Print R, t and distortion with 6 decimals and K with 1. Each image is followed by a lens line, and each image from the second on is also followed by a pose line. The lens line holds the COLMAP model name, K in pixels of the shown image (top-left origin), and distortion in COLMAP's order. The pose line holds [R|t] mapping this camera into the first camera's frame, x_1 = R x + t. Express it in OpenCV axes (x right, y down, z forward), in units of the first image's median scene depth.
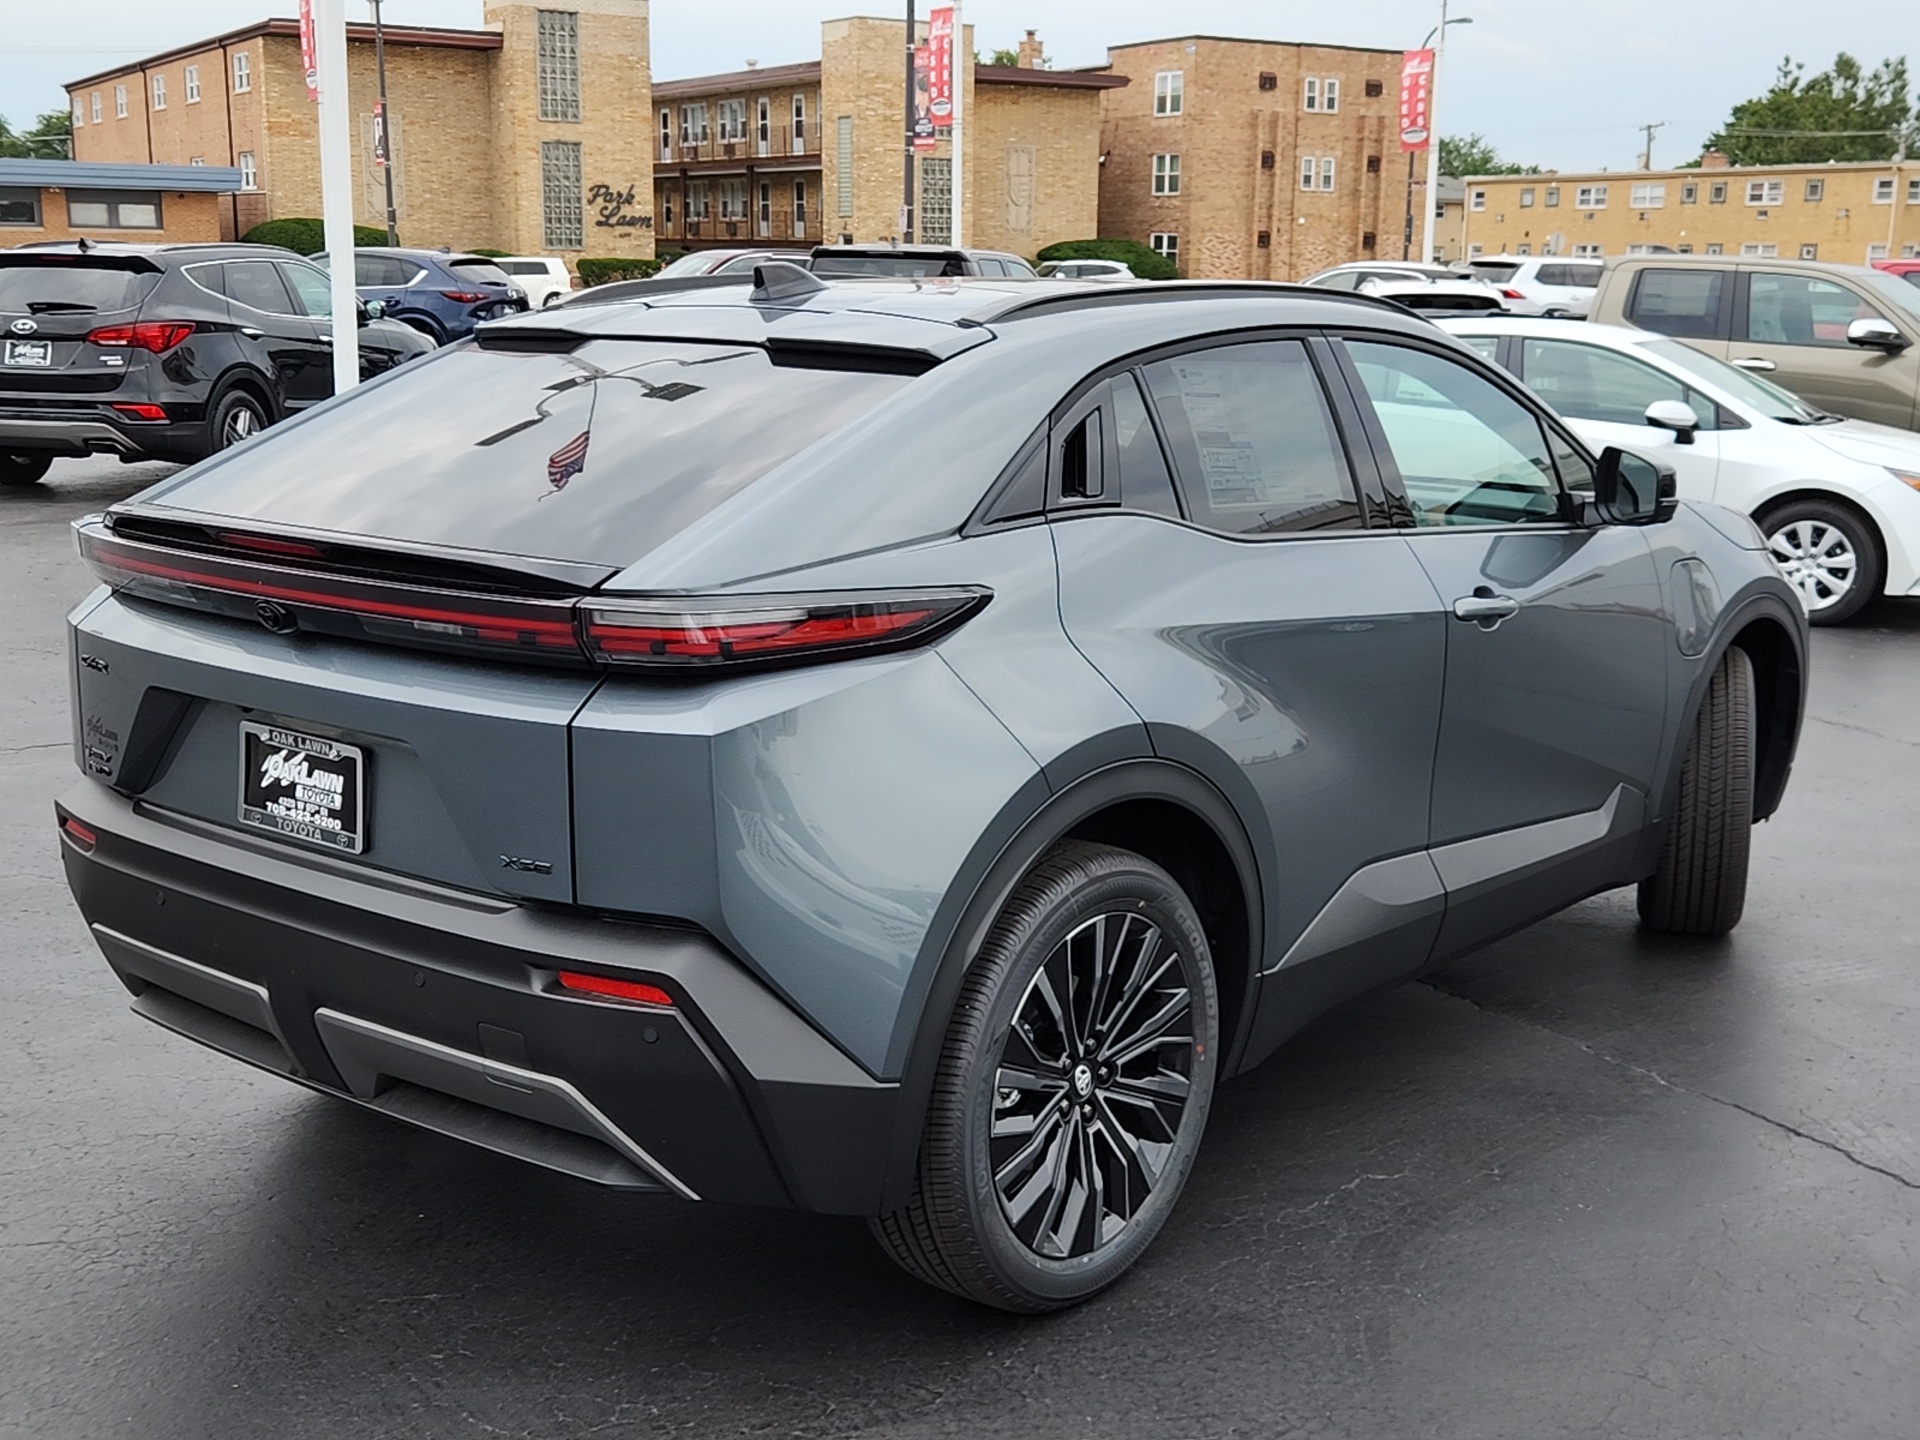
lens RADIAL K [[2210.1, 0, 960.0], [0, 2210.1, 720.0], [0, 0, 1]] dist [0.062483, -0.061080]
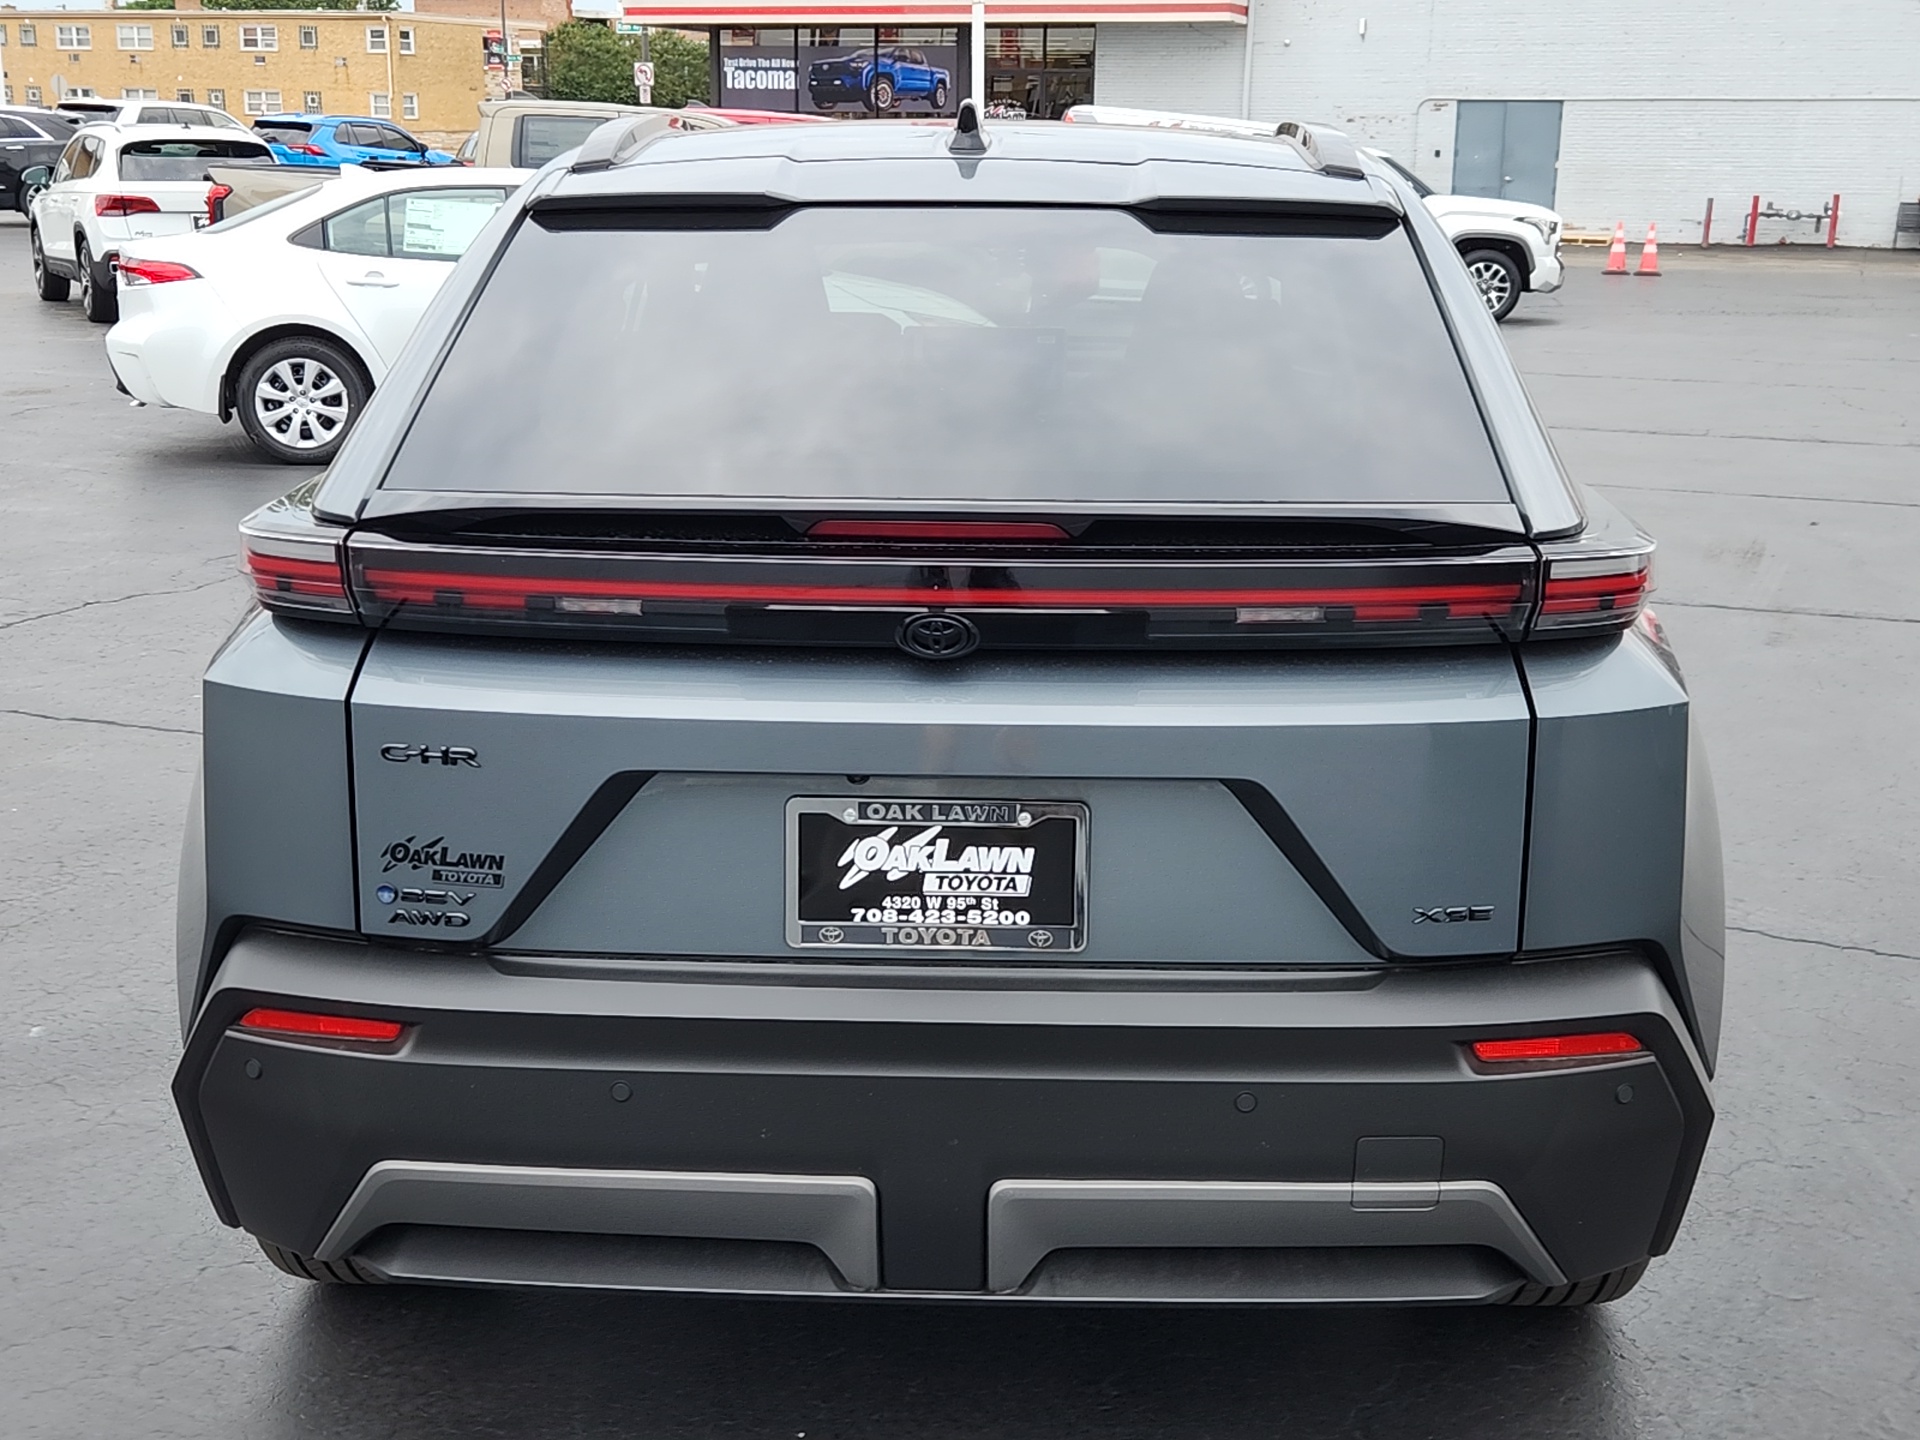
lens RADIAL K [[2210.1, 0, 960.0], [0, 2210.1, 720.0], [0, 0, 1]] dist [0.062483, -0.061080]
pose [[0.796563, -0.157092, 0.583789, -0.669634], [0.119029, 0.987501, 0.103316, -0.085388], [-0.592723, -0.012810, 0.805305, 0.441133]]
